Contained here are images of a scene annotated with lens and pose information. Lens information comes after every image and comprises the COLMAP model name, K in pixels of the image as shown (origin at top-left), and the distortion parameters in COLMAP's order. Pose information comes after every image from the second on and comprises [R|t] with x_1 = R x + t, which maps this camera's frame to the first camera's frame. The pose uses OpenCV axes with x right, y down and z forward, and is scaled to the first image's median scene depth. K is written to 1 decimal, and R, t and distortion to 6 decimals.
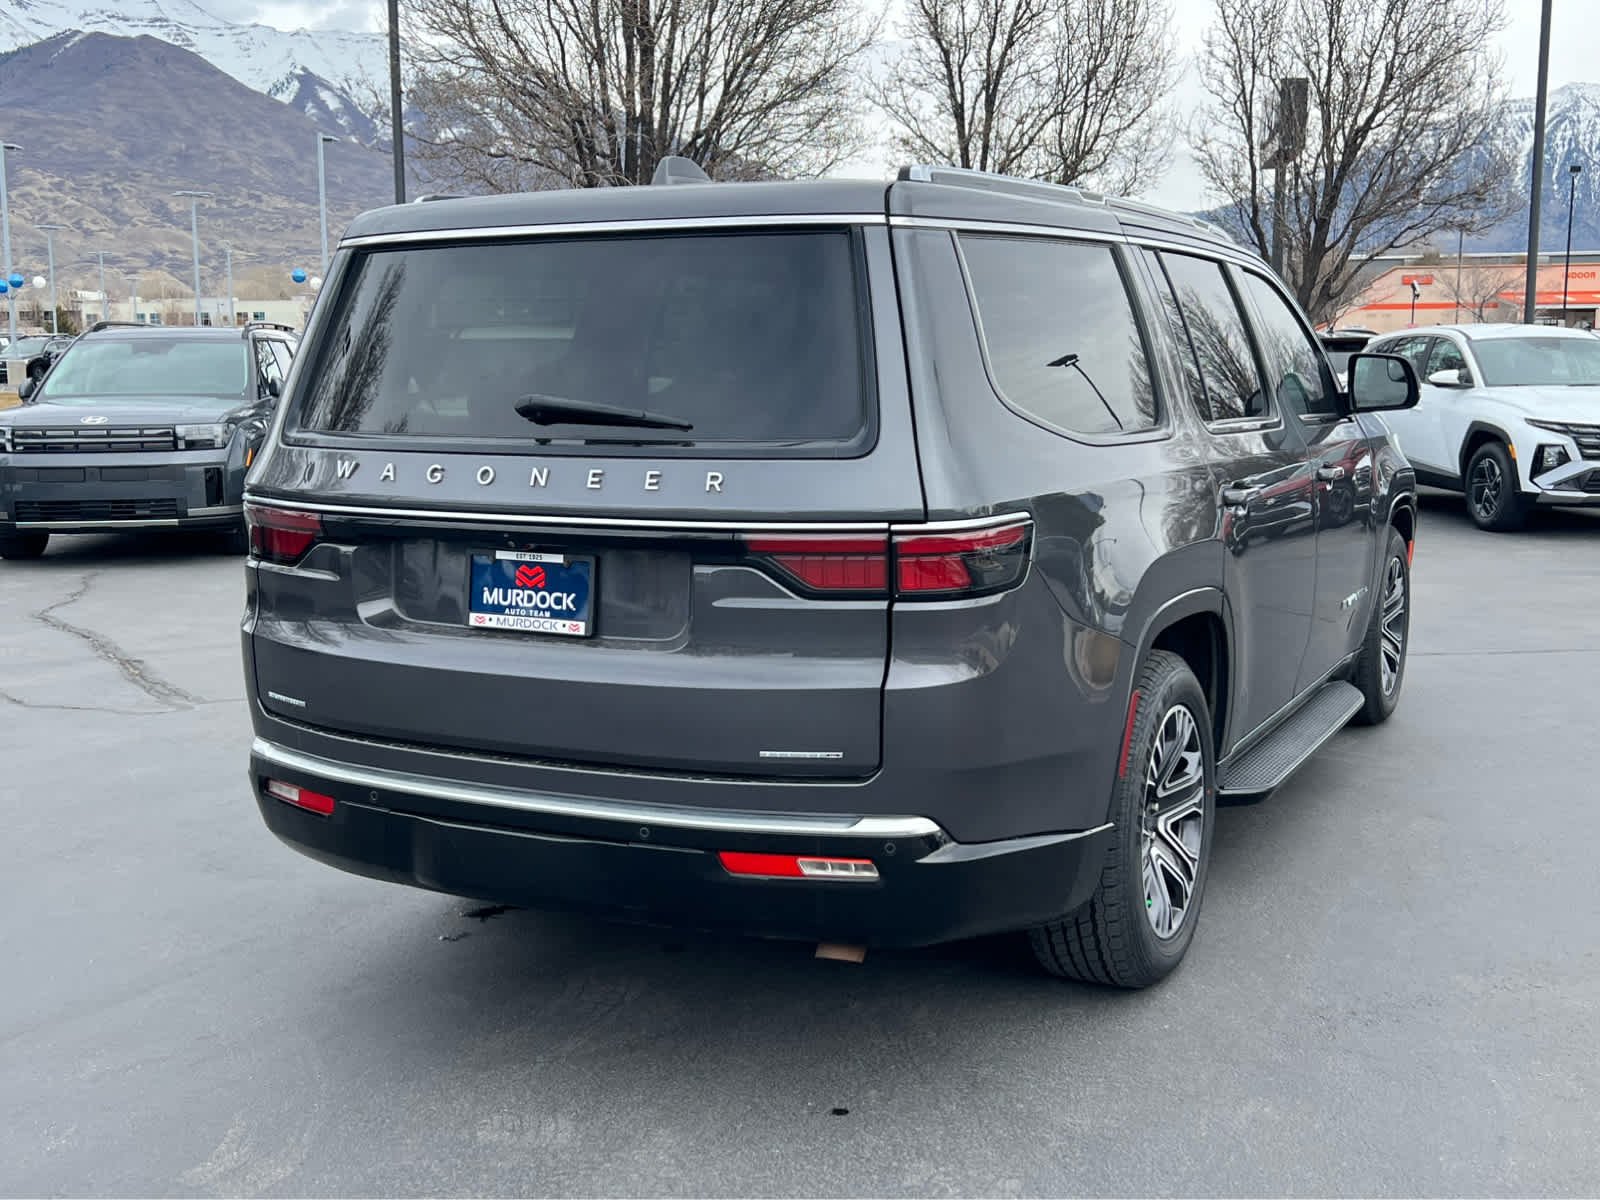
lens RADIAL K [[1910.5, 0, 777.1], [0, 1910.5, 620.4], [0, 0, 1]] dist [0.113411, -0.243648]
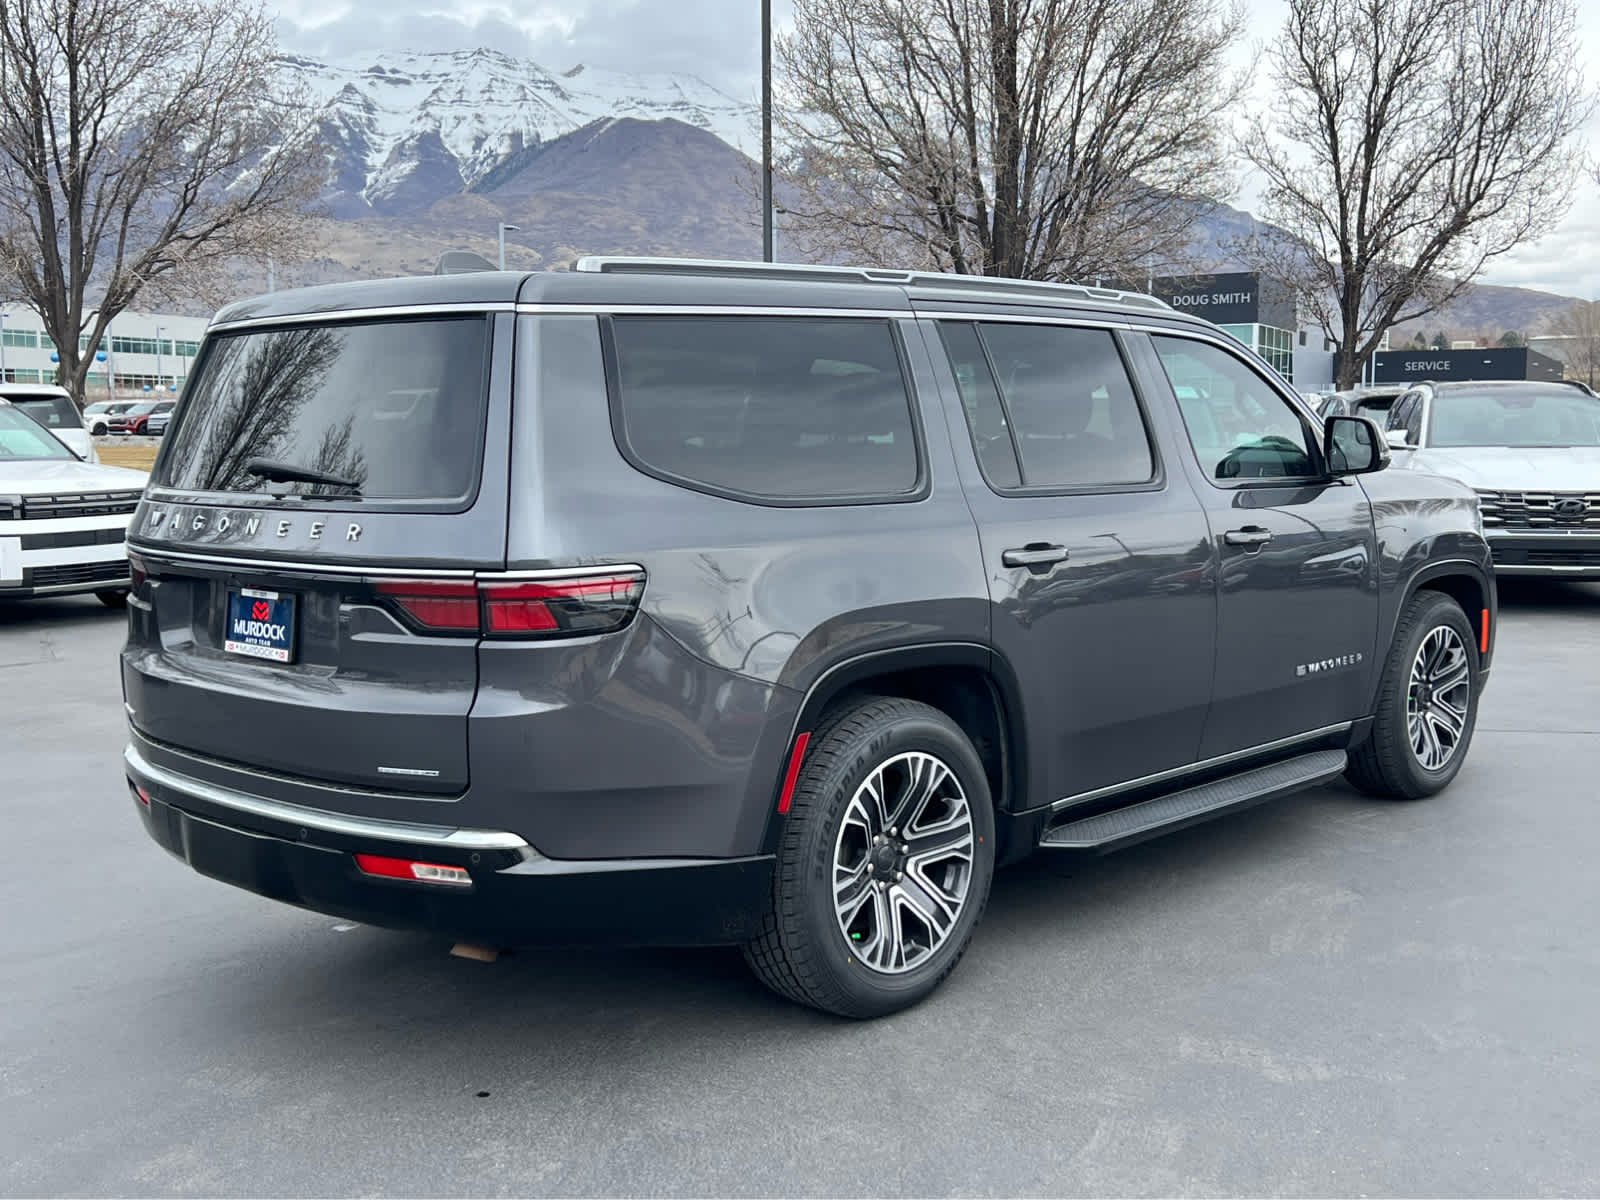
lens RADIAL K [[1910.5, 0, 777.1], [0, 1910.5, 620.4], [0, 0, 1]] dist [0.113411, -0.243648]
pose [[0.956107, 0.028553, -0.291624, 0.495509], [-0.036516, 0.999093, -0.021899, -0.002696], [0.290734, 0.031587, 0.956282, -0.032808]]
